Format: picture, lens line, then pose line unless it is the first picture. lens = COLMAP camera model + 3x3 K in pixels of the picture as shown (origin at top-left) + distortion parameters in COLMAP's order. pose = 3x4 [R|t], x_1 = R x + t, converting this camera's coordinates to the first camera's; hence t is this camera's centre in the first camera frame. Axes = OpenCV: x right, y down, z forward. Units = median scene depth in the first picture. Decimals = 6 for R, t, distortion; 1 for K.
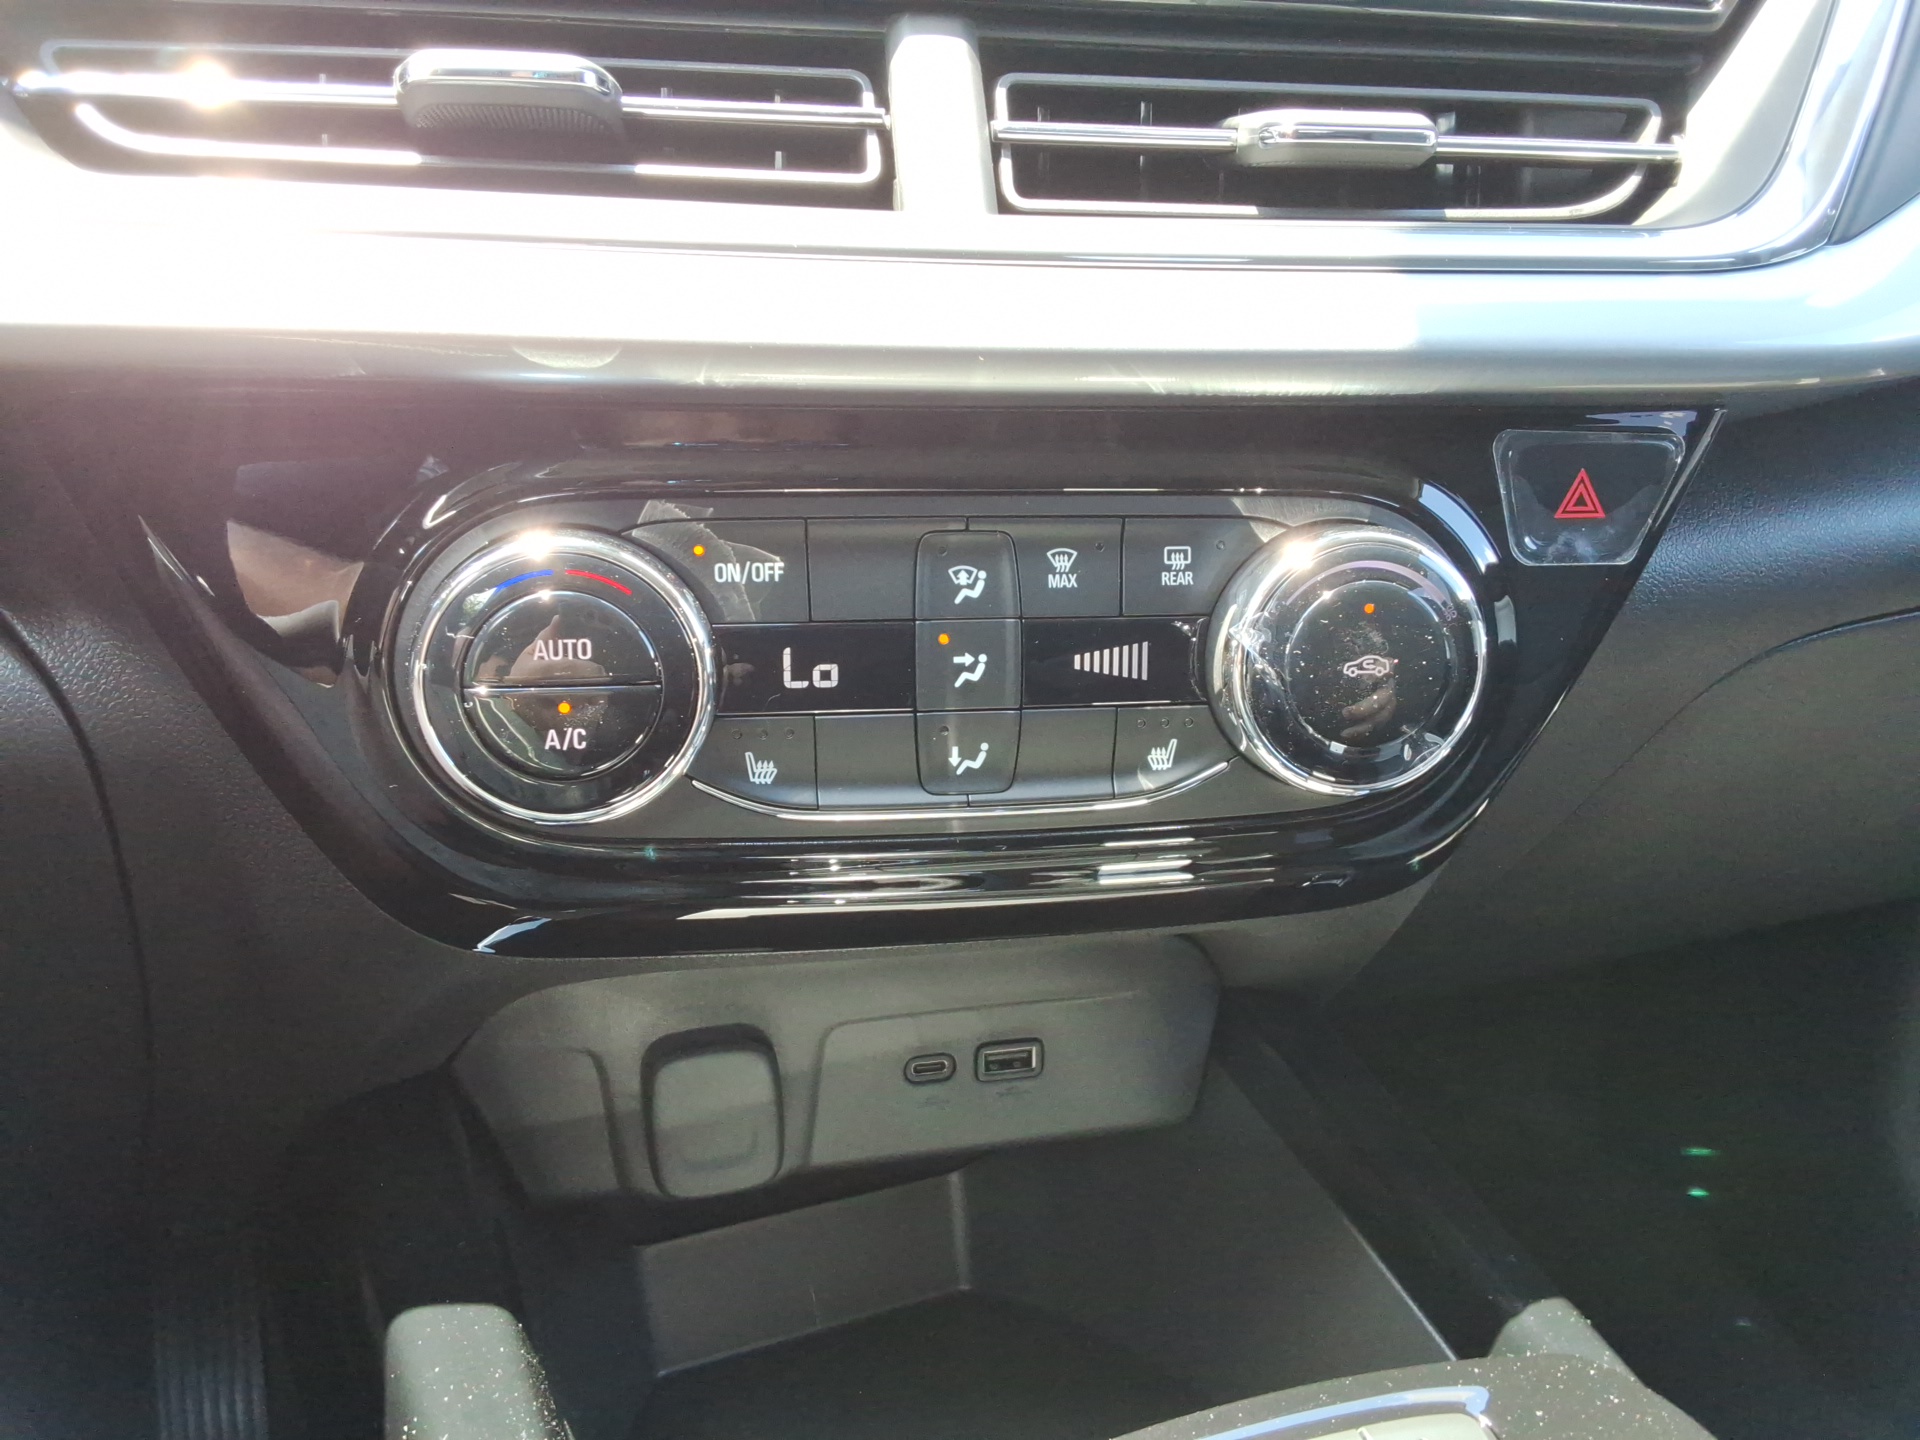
lens RADIAL K [[1589.5, 0, 997.8], [0, 1589.5, 696.3], [0, 0, 1]] dist [0.107921, -0.190661]
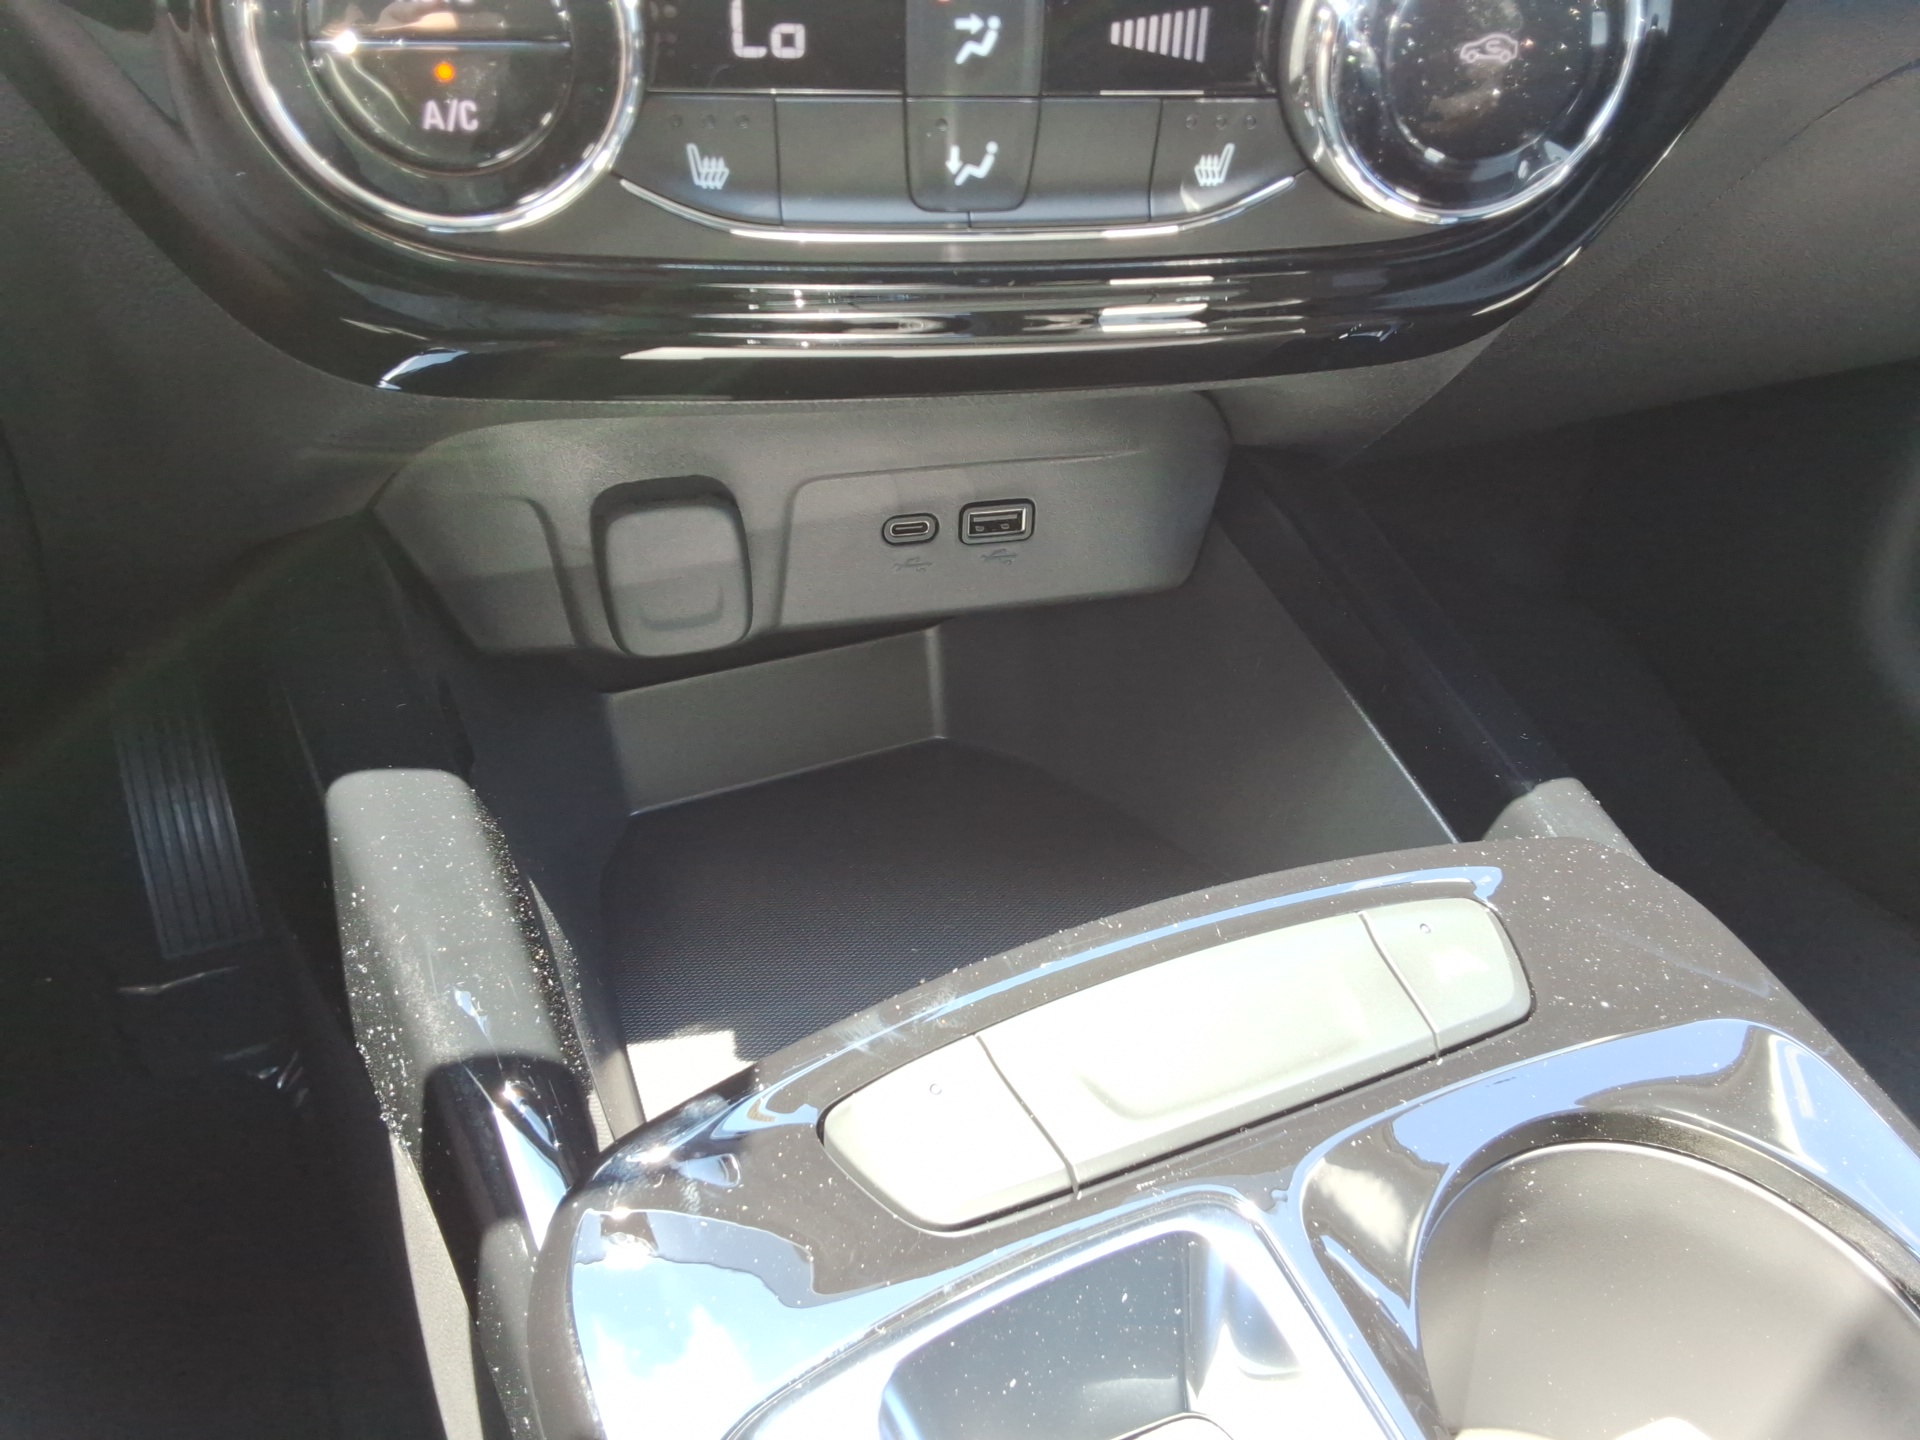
lens RADIAL K [[1589.5, 0, 997.8], [0, 1589.5, 696.3], [0, 0, 1]] dist [0.107921, -0.190661]
pose [[0.999446, 0.020817, 0.025950, -0.019376], [-0.028398, 0.940159, 0.339551, 0.016094], [-0.017329, -0.340100, 0.940230, 0.151873]]
